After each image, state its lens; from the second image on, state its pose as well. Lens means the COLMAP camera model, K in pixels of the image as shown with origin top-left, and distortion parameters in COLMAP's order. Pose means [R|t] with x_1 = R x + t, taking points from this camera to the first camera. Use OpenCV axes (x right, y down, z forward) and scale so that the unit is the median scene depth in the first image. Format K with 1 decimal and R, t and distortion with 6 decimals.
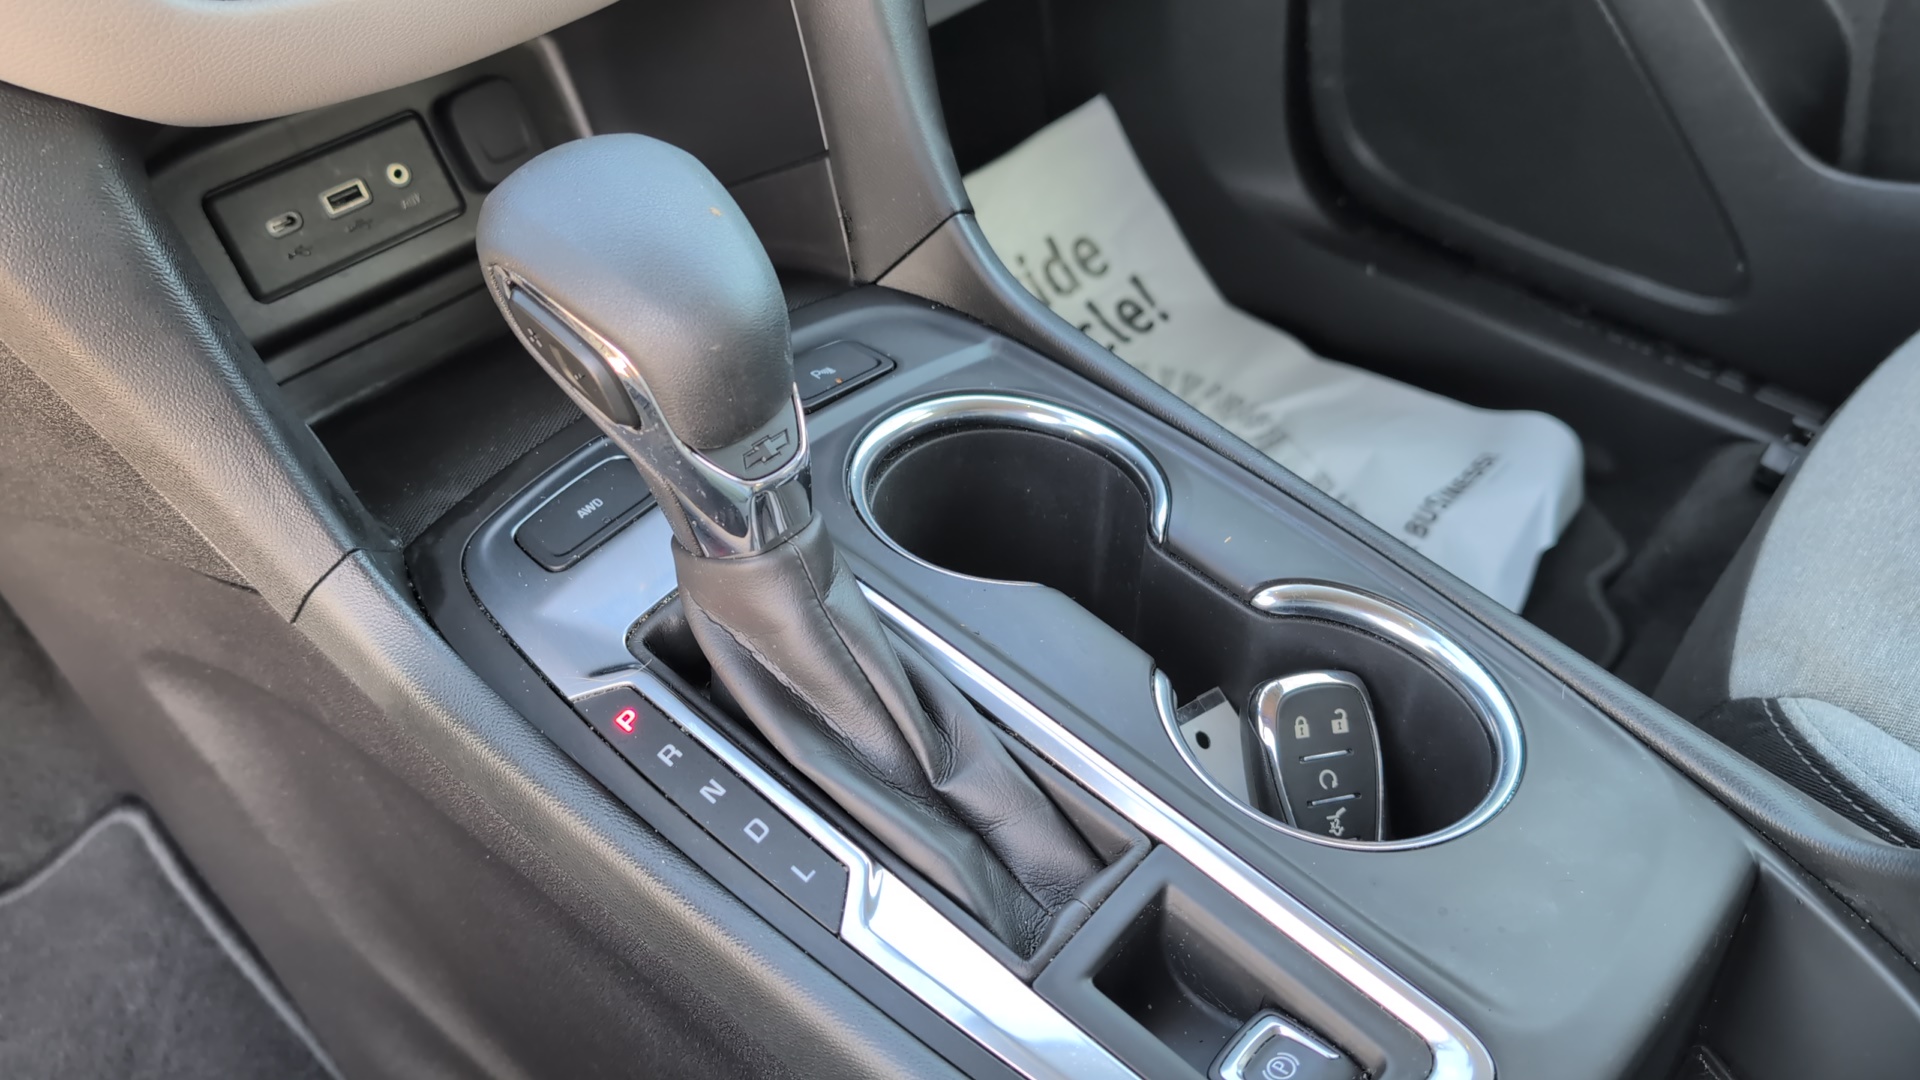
lens RADIAL K [[1620.2, 0, 960.0], [0, 1620.2, 540.0], [0, 0, 1]] dist [0.021183, -0.009538]
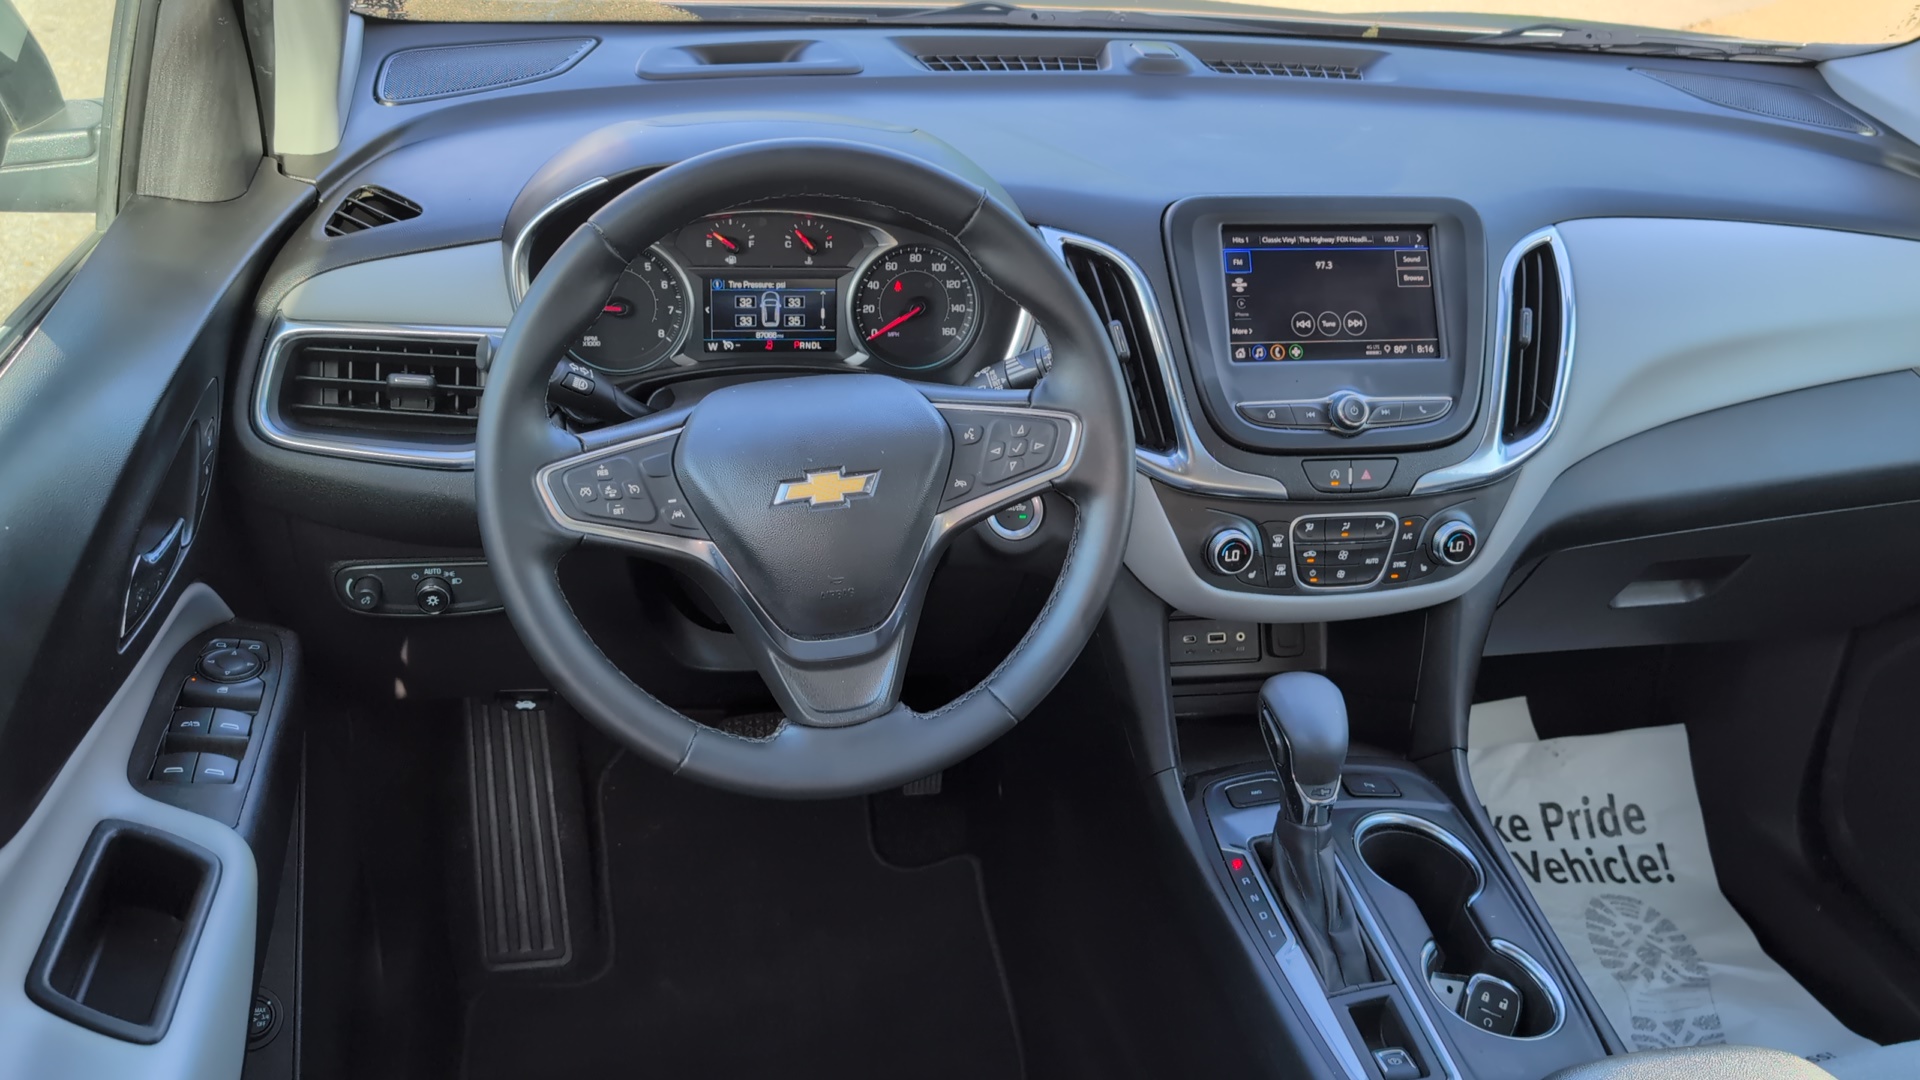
lens RADIAL K [[1558.2, 0, 1004.0], [0, 1558.2, 536.9], [0, 0, 1]] dist [0.068364, -0.004414]
pose [[0.832937, 0.344529, -0.433032, 0.144408], [-0.441384, 0.885626, -0.144381, 0.060325], [0.333761, 0.311394, 0.889740, -0.568163]]
